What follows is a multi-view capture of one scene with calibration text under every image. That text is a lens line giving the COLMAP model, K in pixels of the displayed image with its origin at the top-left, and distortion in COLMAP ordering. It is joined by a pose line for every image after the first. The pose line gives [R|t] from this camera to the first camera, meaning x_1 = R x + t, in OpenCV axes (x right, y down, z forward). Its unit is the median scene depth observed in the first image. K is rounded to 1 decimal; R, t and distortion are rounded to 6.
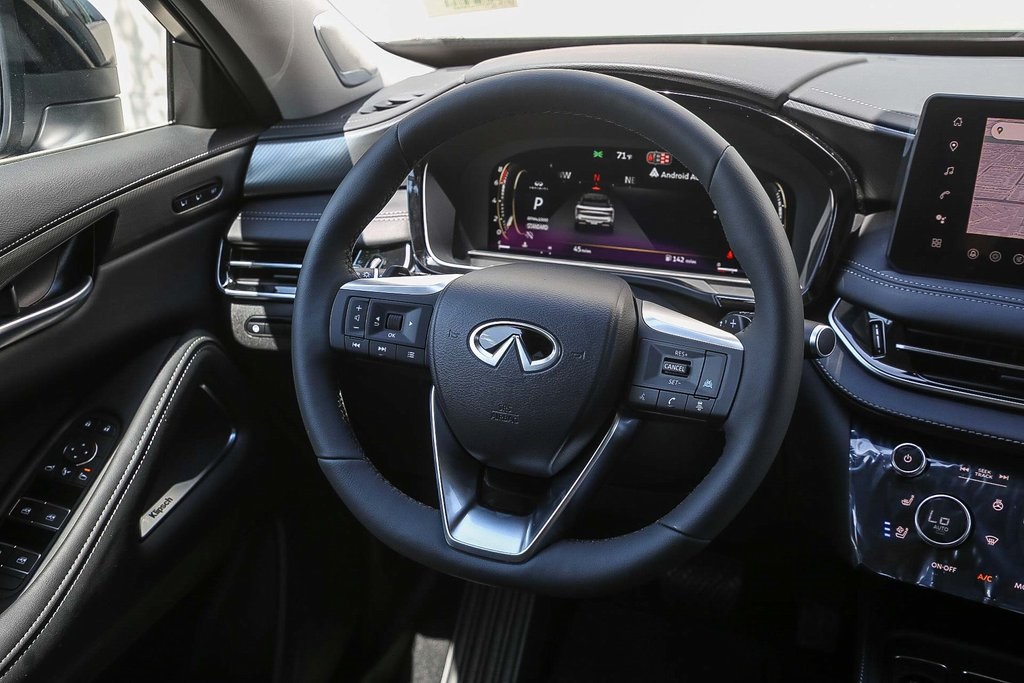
lens RADIAL K [[1069.4, 0, 512.0], [0, 1069.4, 341.5], [0, 0, 1]] dist [0.064465, 0.002932]
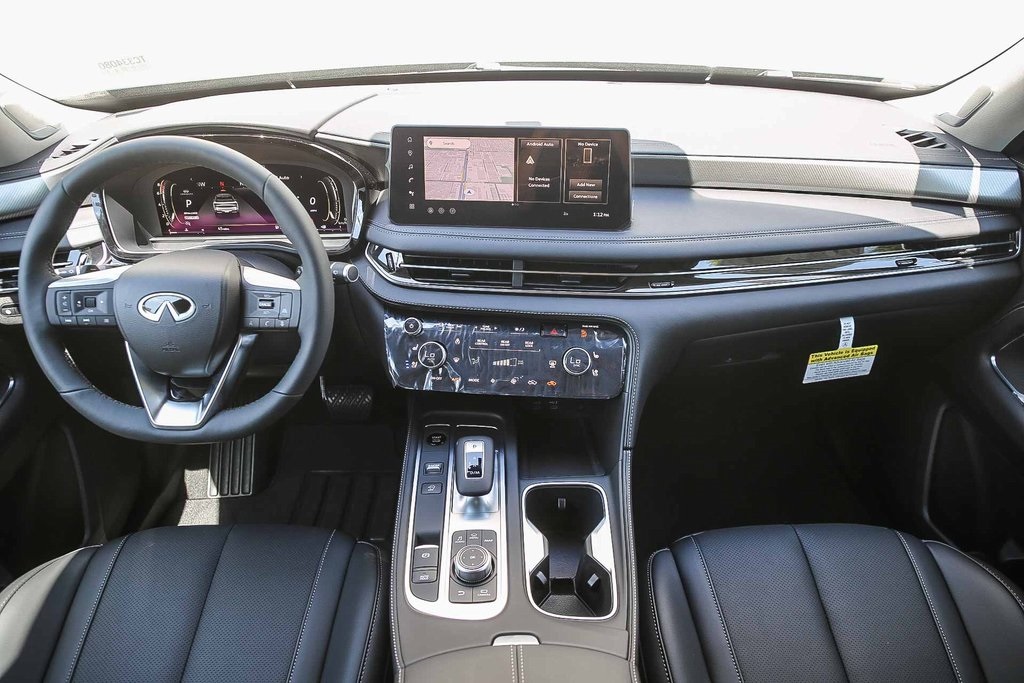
lens RADIAL K [[686.1, 0, 512.0], [0, 686.1, 341.5], [0, 0, 1]] dist [-0.054492, 0.033181]
pose [[0.928422, -0.190916, 0.318721, 0.142126], [0.139013, 0.974065, 0.178532, -0.053372], [-0.344540, -0.121446, 0.930883, -0.172394]]
